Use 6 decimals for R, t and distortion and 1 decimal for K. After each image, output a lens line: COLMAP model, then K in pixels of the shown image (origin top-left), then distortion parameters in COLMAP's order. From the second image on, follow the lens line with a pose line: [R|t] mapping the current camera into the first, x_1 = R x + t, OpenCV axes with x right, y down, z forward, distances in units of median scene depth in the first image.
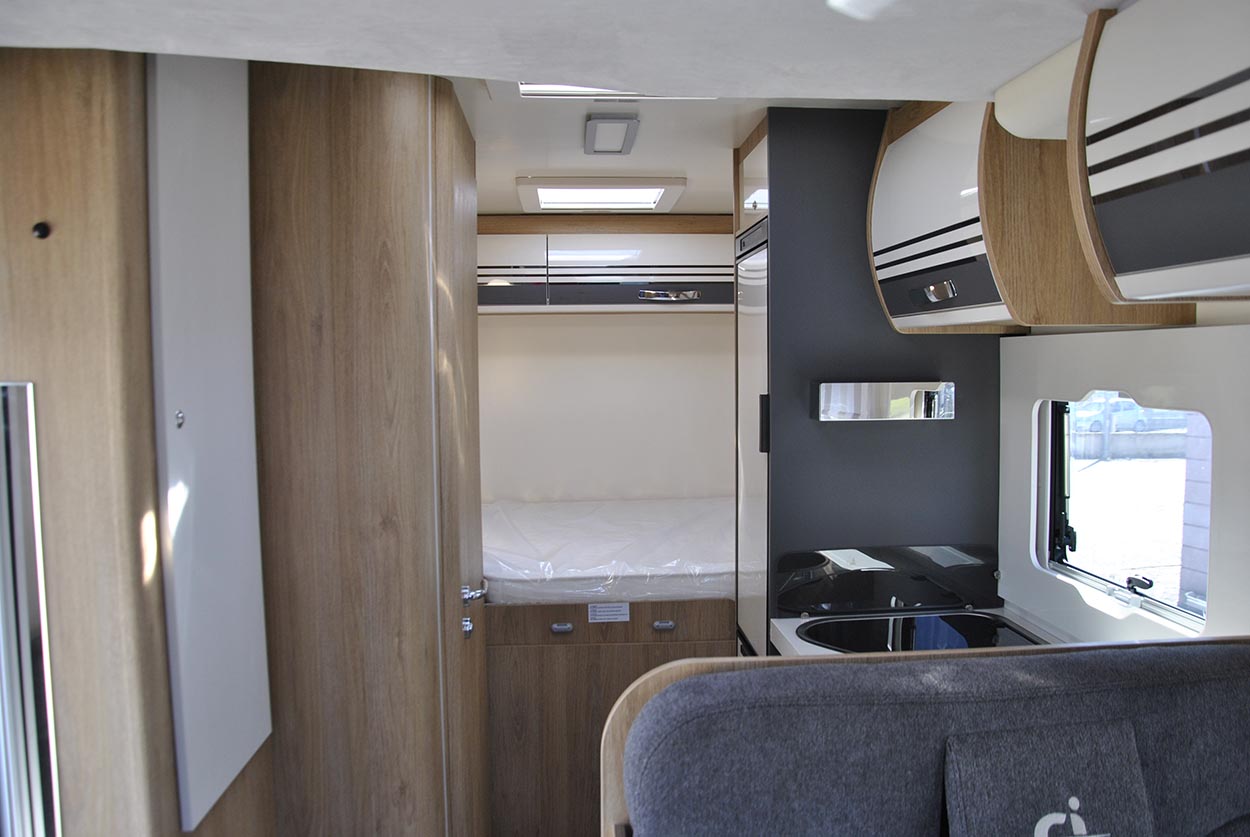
lens RADIAL K [[998.2, 0, 625.0], [0, 998.2, 418.5], [0, 0, 1]] dist [-0.128416, 0.005153]
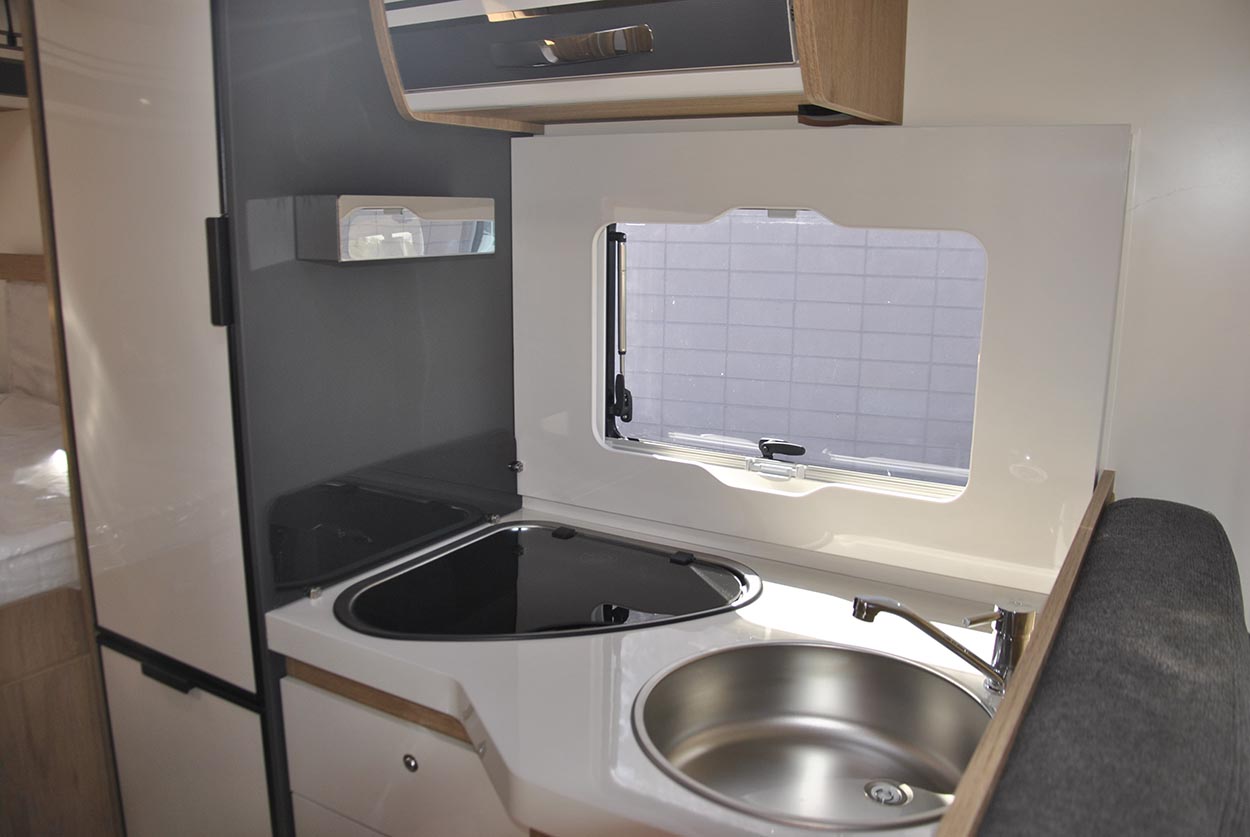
lens RADIAL K [[998.2, 0, 625.0], [0, 998.2, 418.5], [0, 0, 1]] dist [-0.128416, 0.005153]
pose [[0.573511, -0.146736, 0.805949, -0.182138], [0.027339, 0.986707, 0.160192, 0.005856], [-0.818742, -0.069838, 0.569899, 0.530217]]
